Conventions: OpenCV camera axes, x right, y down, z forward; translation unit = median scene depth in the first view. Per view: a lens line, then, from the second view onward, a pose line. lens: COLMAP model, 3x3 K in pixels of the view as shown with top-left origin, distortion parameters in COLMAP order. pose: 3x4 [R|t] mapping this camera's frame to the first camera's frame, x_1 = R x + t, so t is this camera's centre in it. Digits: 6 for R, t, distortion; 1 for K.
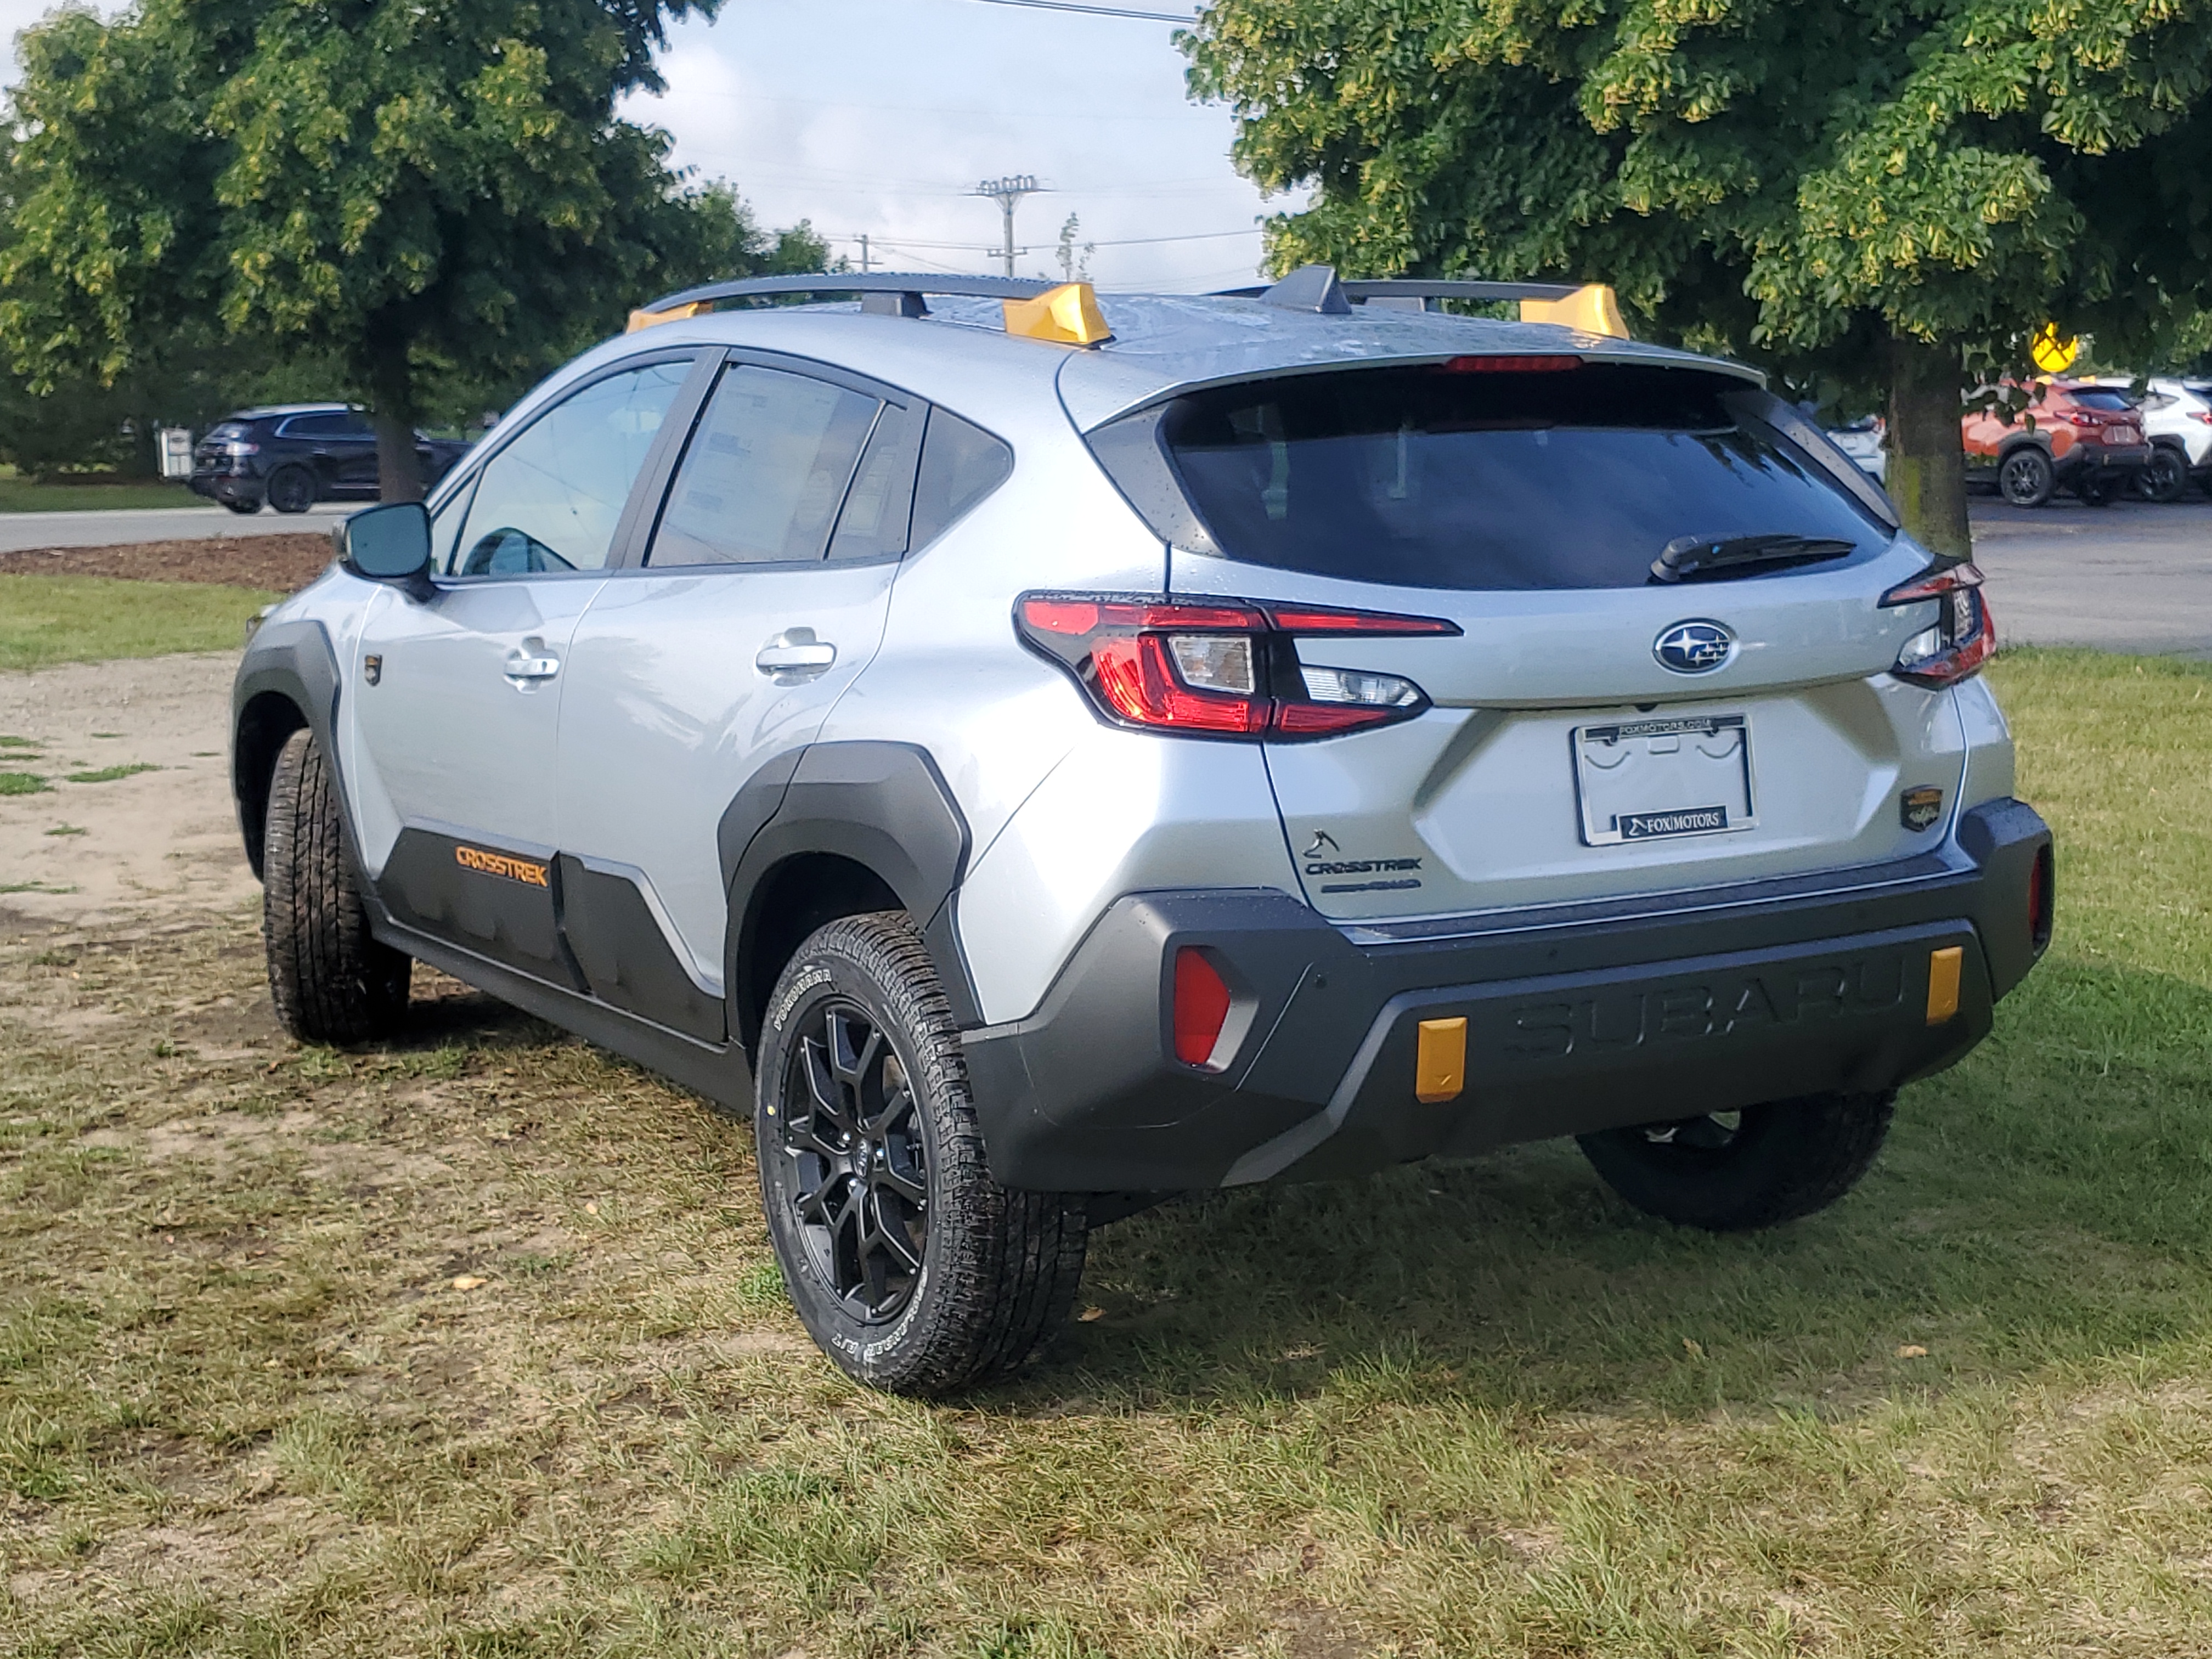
lens RADIAL K [[2968.0, 0, 1099.3], [0, 2968.0, 857.3], [0, 0, 1]] dist [0.138583, -0.079677]
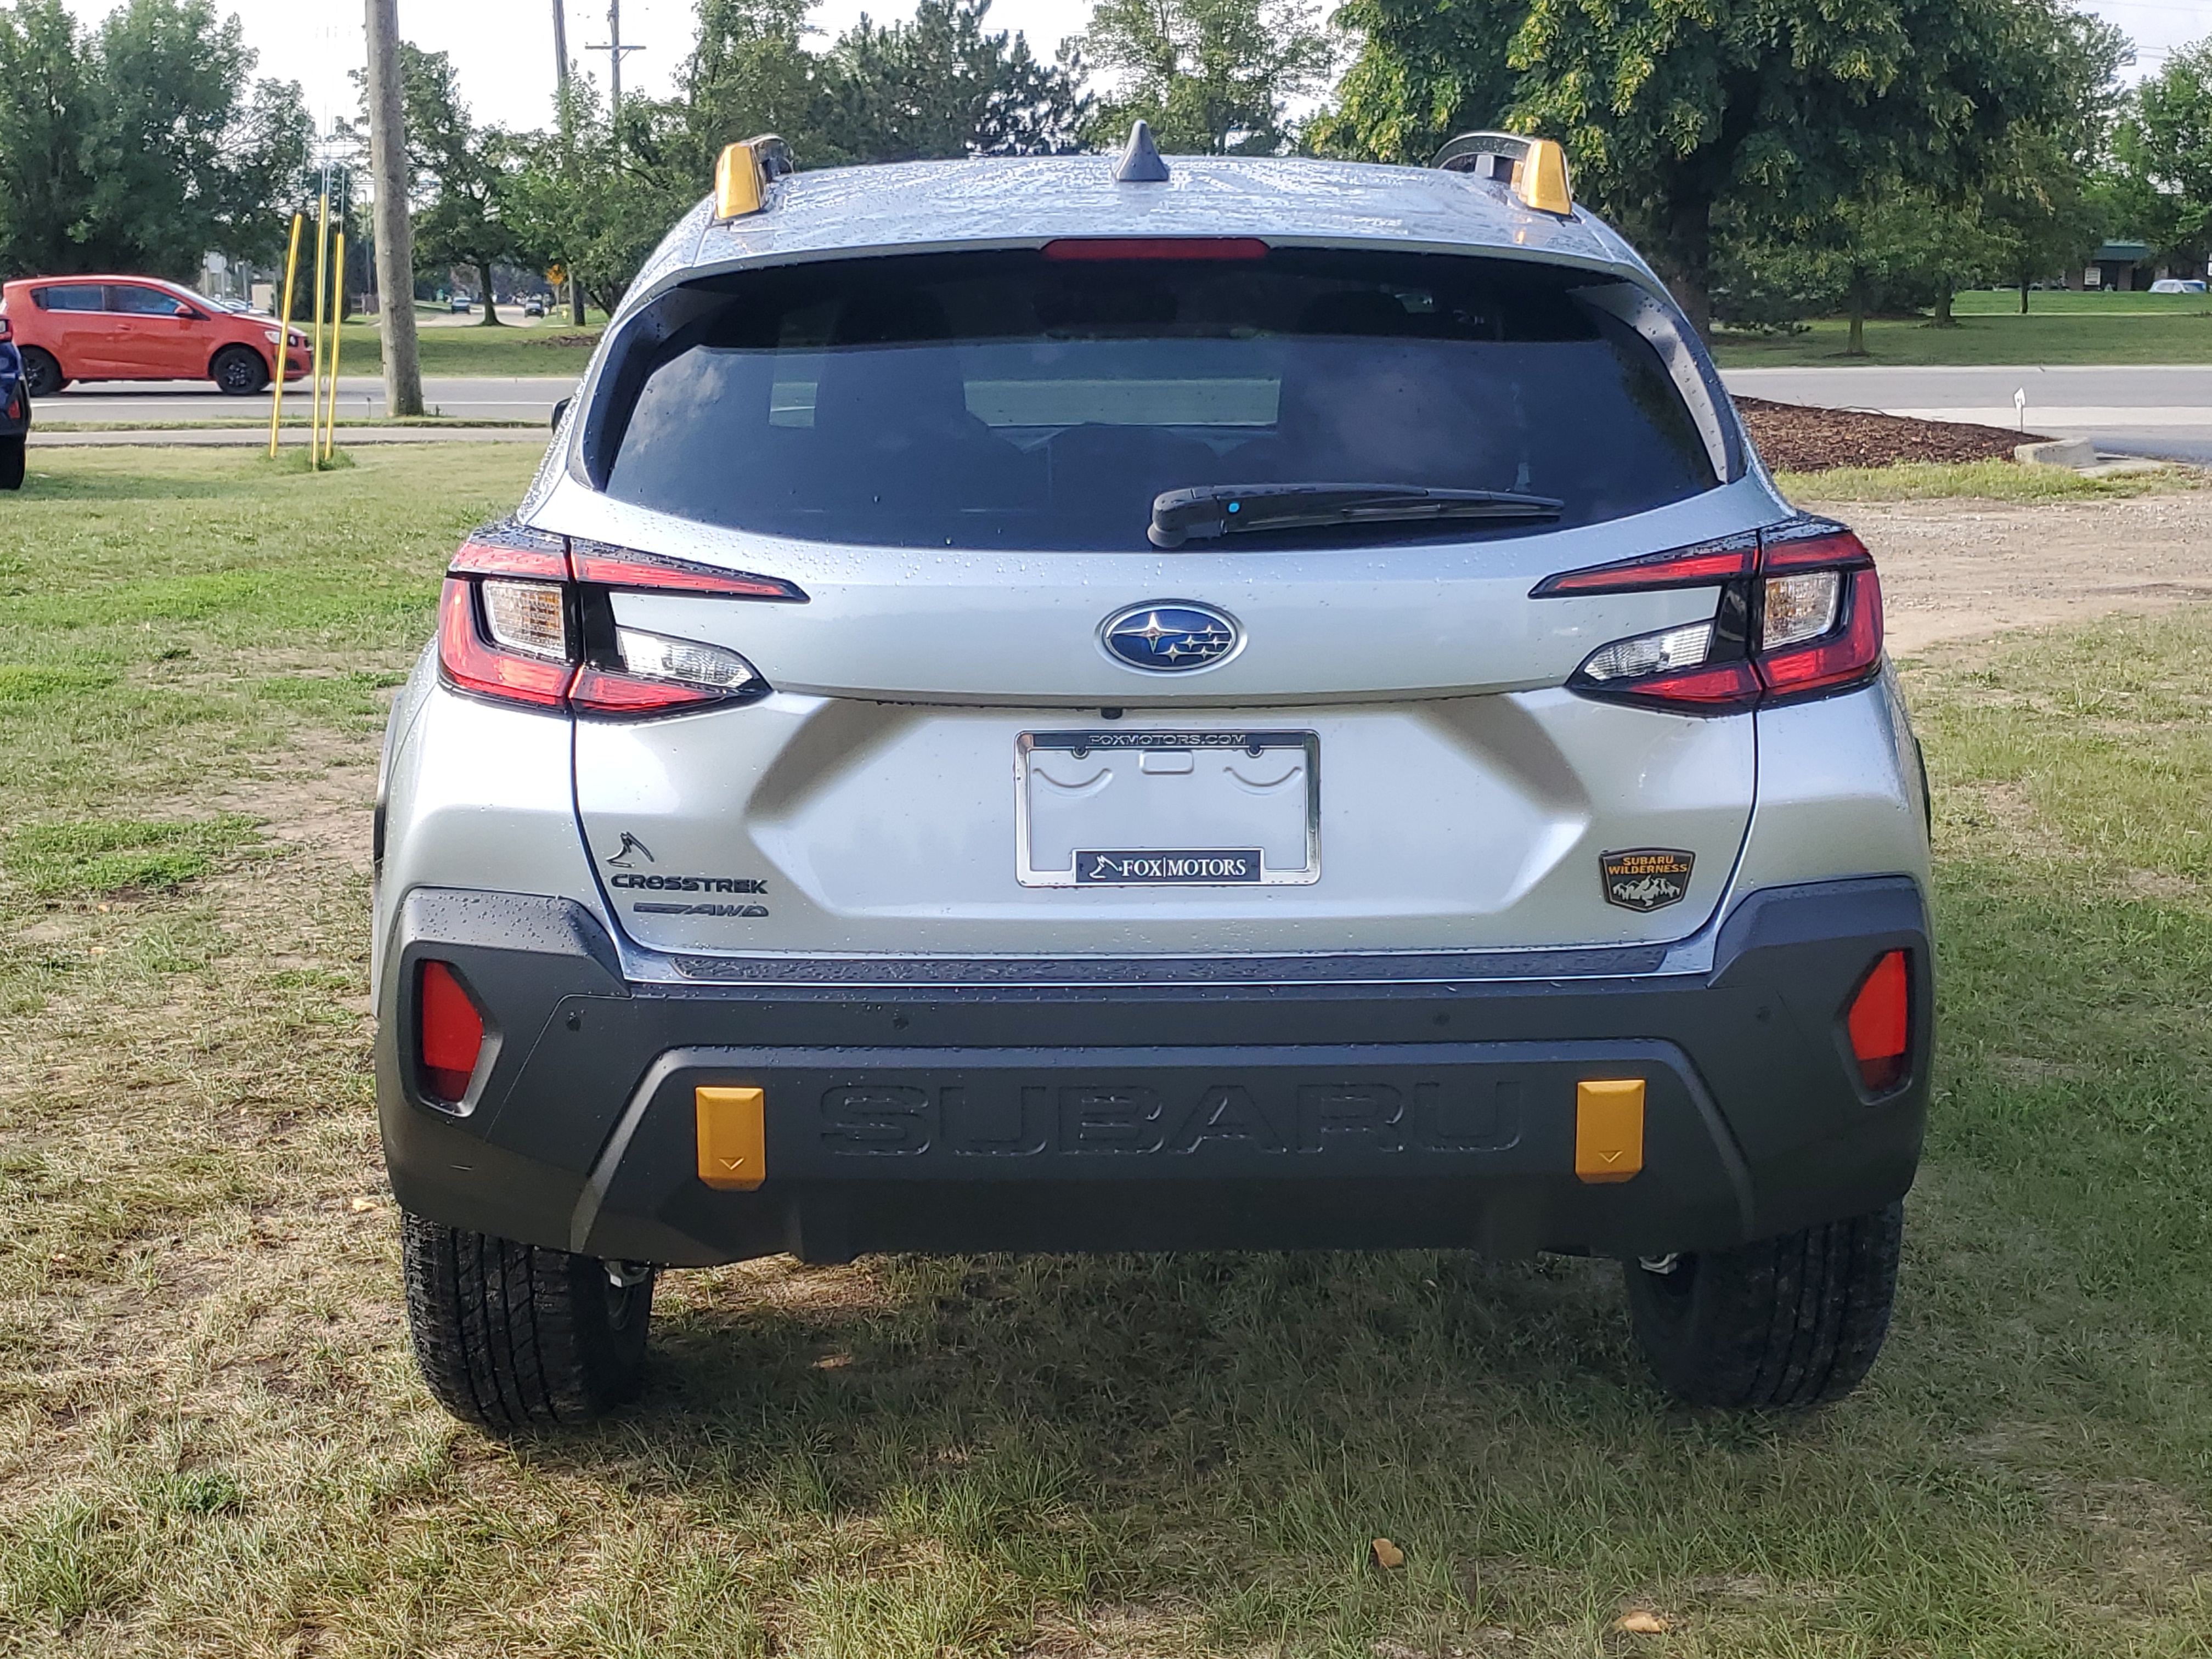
lens RADIAL K [[2967.8, 0, 1096.6], [0, 2967.8, 838.7], [0, 0, 1]] dist [0.139403, -0.094119]
pose [[0.873082, 0.100123, -0.477184, 0.536475], [-0.081298, 0.994882, 0.059999, -0.062515], [0.480749, -0.013590, 0.876753, 0.335445]]
